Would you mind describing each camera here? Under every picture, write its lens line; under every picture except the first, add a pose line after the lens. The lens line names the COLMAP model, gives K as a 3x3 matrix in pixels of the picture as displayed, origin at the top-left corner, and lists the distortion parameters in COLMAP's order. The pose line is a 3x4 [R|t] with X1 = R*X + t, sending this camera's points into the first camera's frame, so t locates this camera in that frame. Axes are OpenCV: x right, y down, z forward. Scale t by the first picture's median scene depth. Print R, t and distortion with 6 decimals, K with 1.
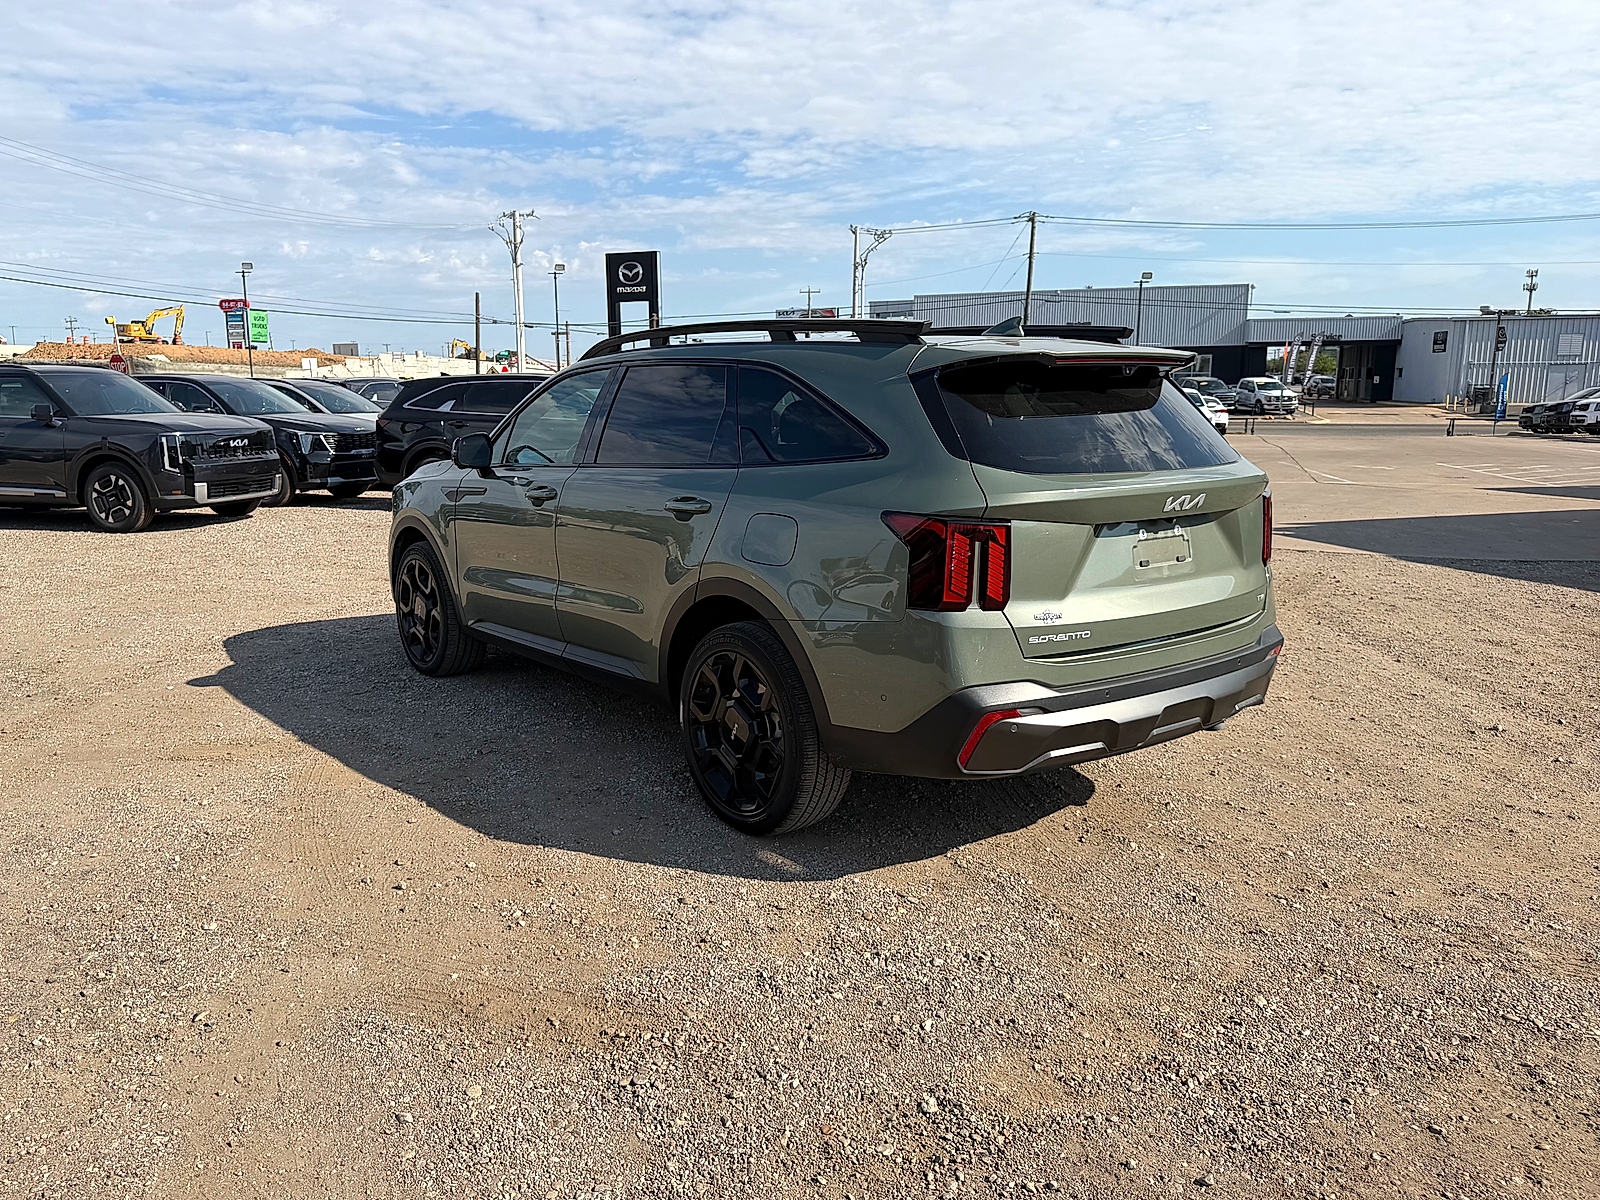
lens RADIAL K [[1318.1, 0, 664.1], [0, 1318.1, 597.1], [0, 0, 1]] dist [0.002318, 0.001775]
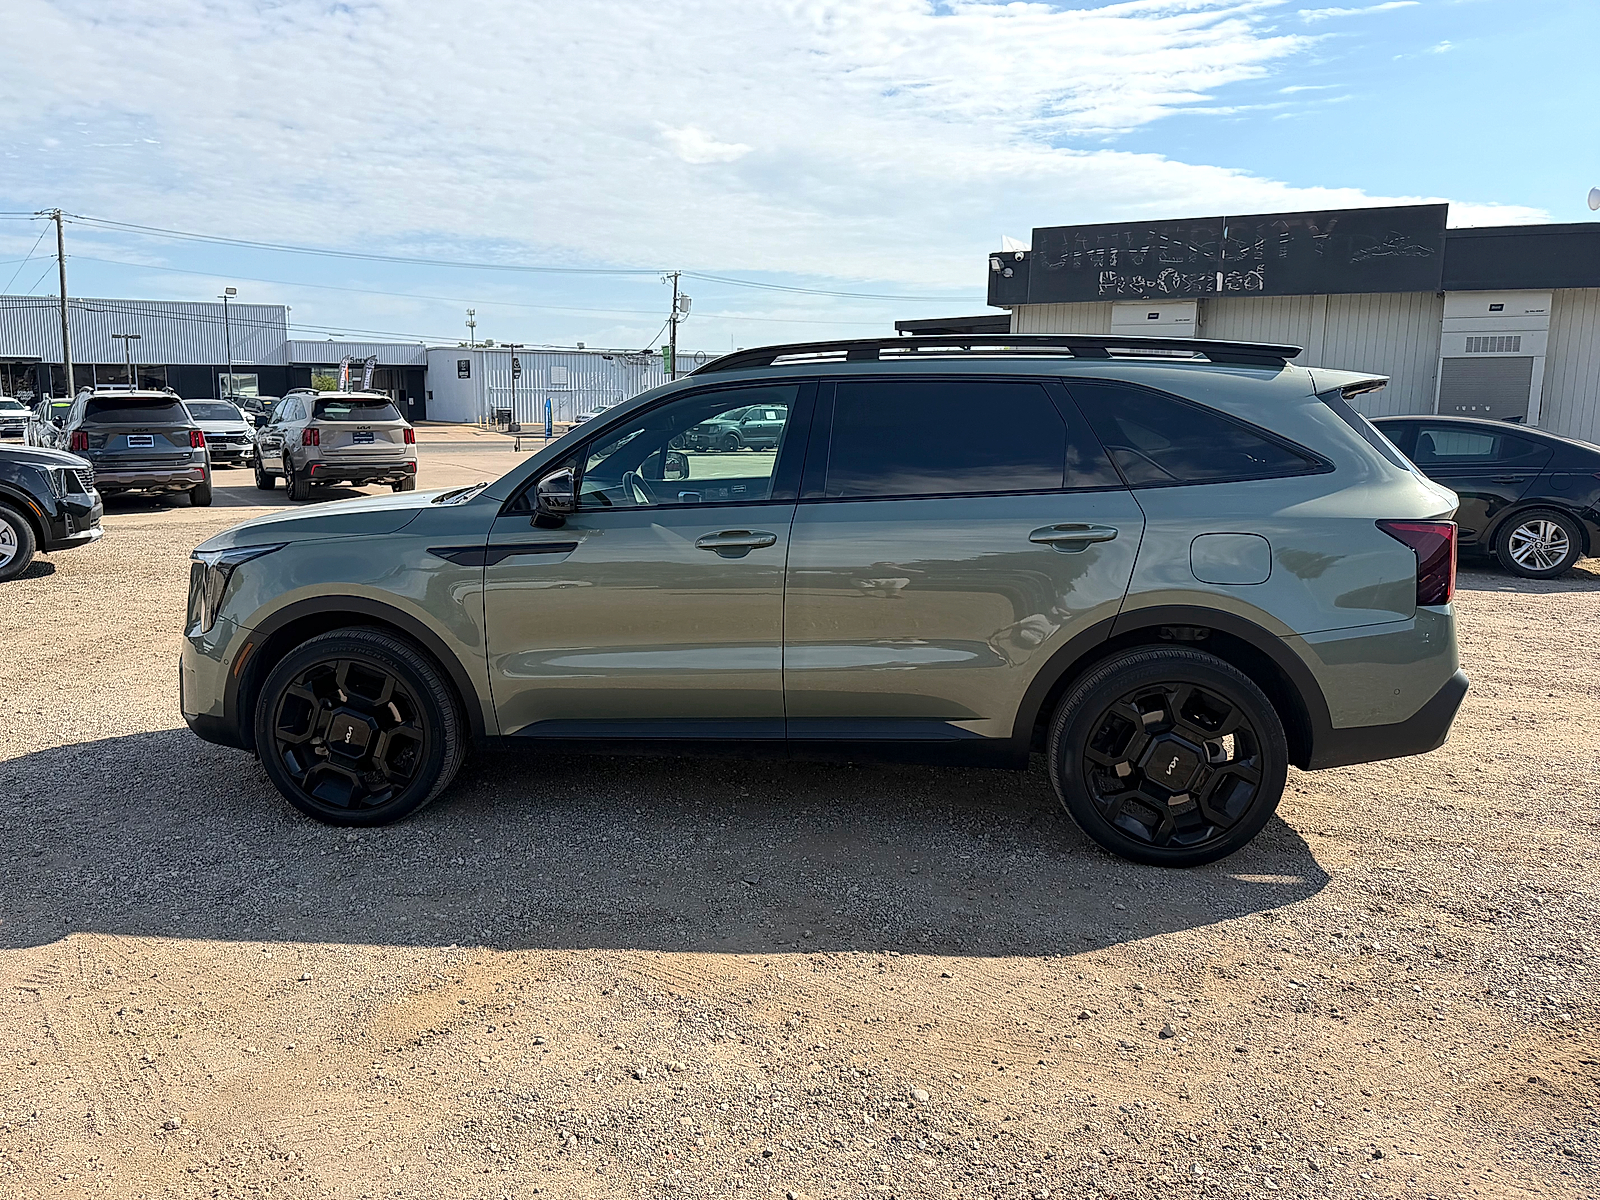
lens RADIAL K [[1340.0, 0, 732.2], [0, 1340.0, 567.0], [0, 0, 1]] dist [-0.000001, 0.004047]
pose [[0.656022, -0.081361, 0.750344, -0.083395], [0.110682, 0.993795, 0.010990, -0.008349], [-0.746582, 0.075840, 0.660956, 0.056769]]
